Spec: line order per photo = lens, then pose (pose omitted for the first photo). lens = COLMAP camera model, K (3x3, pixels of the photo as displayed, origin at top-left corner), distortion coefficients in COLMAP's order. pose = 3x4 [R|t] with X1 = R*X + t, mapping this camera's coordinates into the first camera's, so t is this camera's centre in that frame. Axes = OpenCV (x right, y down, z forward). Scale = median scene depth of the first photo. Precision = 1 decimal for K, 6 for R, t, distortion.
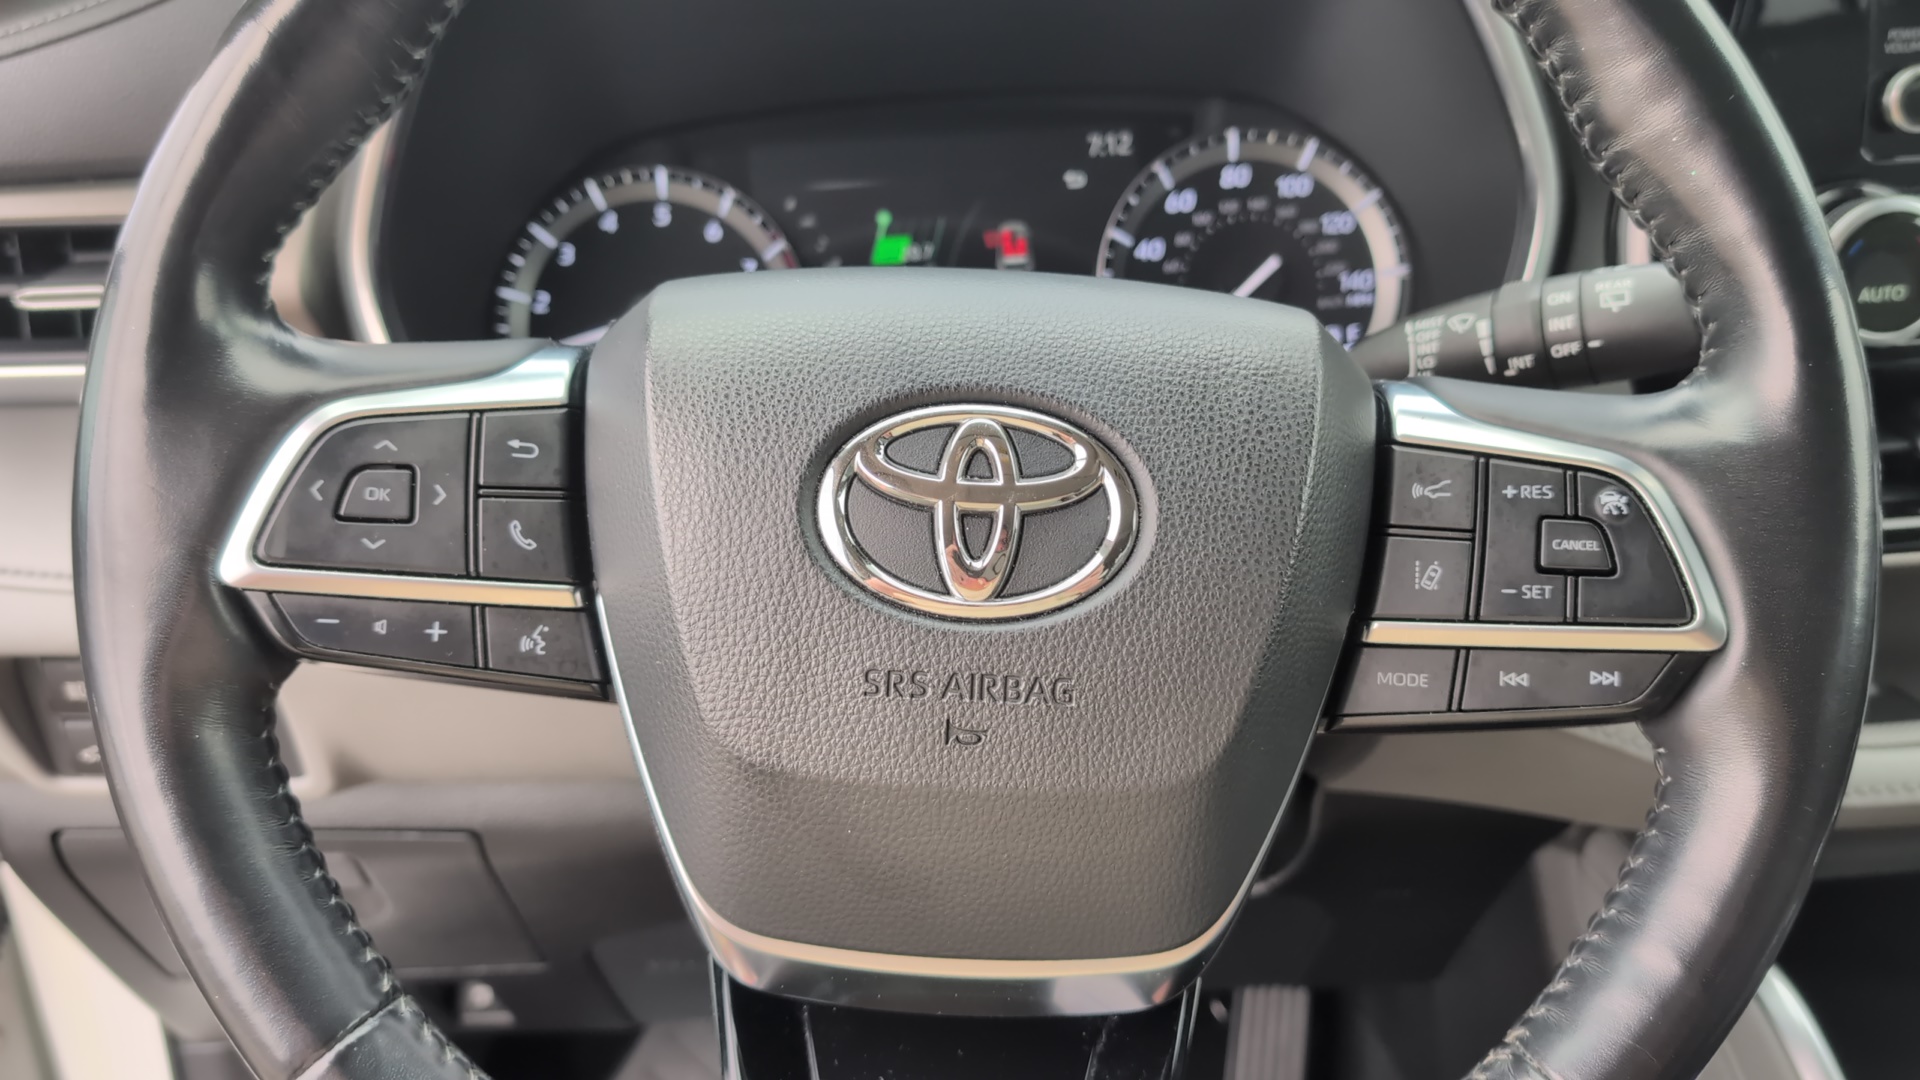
lens RADIAL K [[1585.4, 0, 984.5], [0, 1585.4, 573.7], [0, 0, 1]] dist [0.026060, -0.050755]
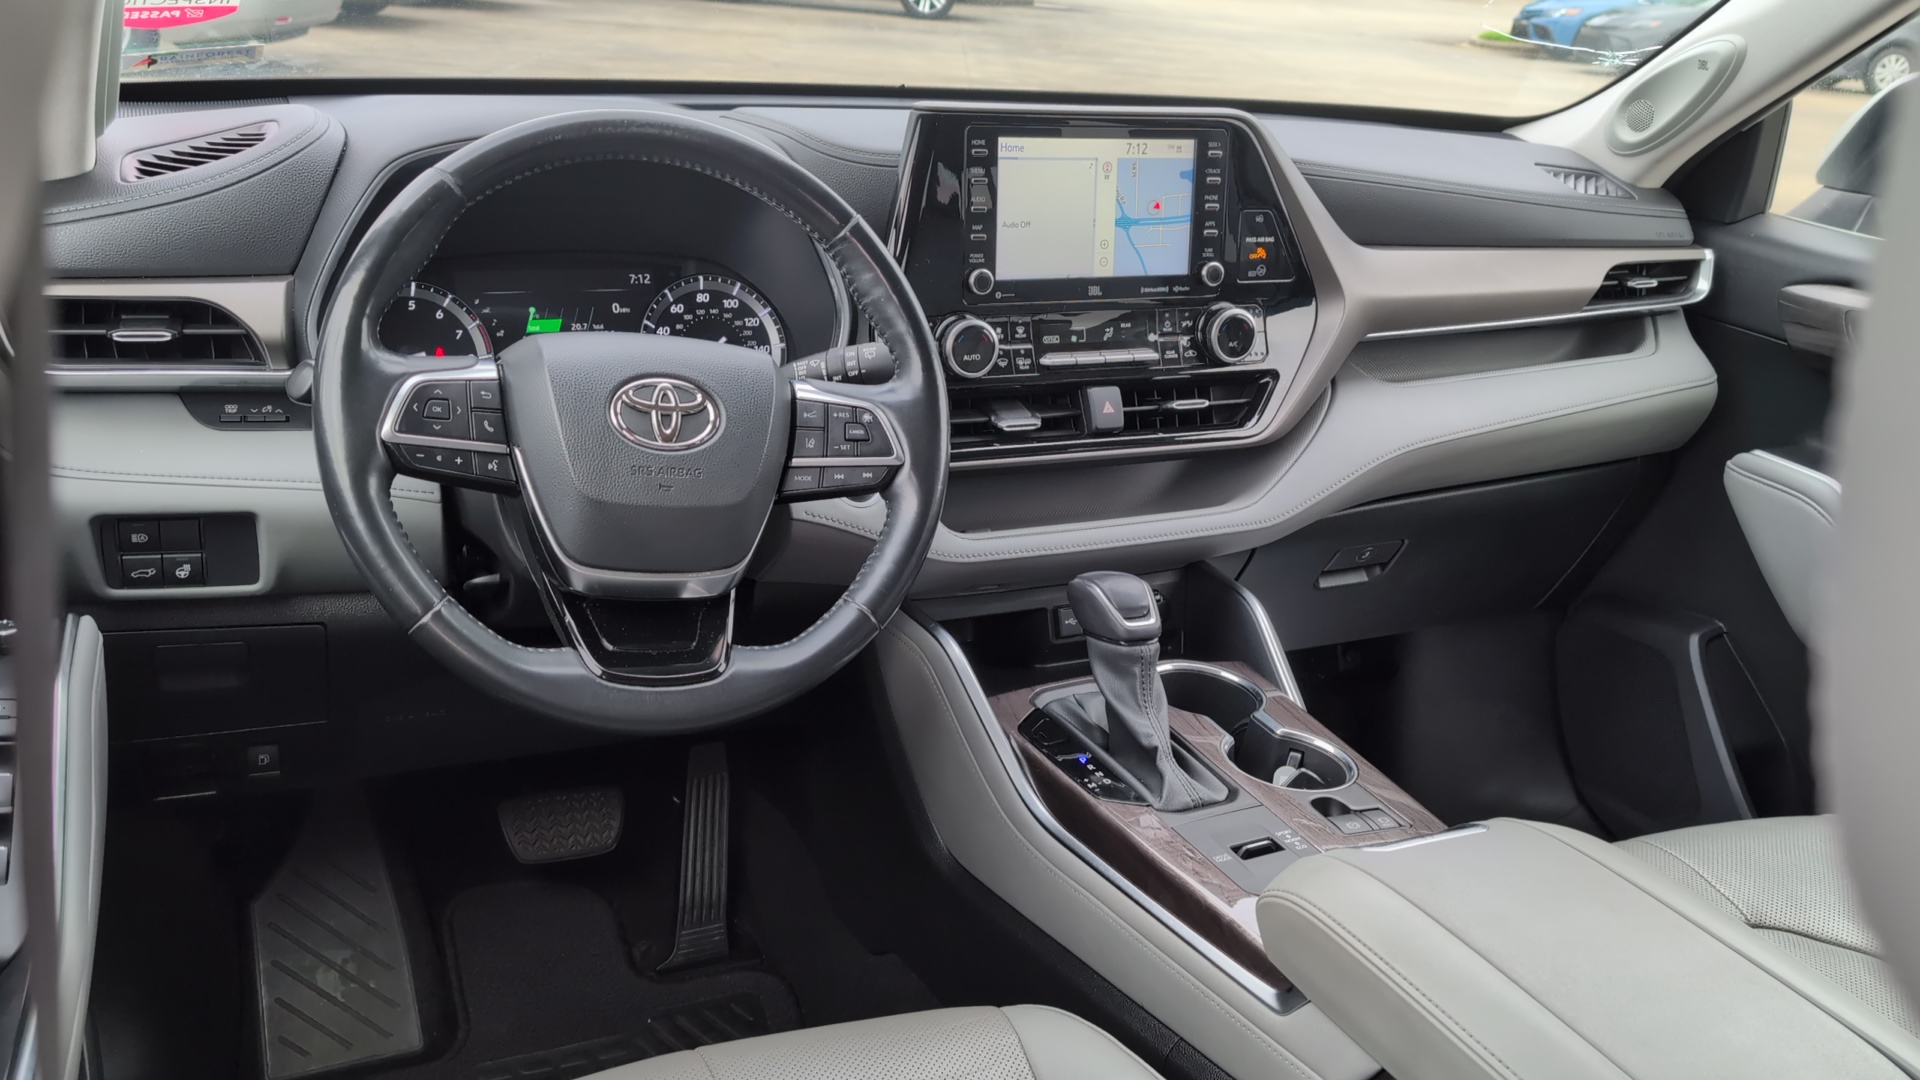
lens RADIAL K [[1585.4, 0, 971.1], [0, 1585.4, 561.8], [0, 0, 1]] dist [0.026060, -0.050755]
pose [[0.919582, -0.024158, 0.392154, -0.433851], [0.049124, 0.997345, -0.053755, 0.282836], [-0.389814, 0.068696, 0.918328, -1.291712]]
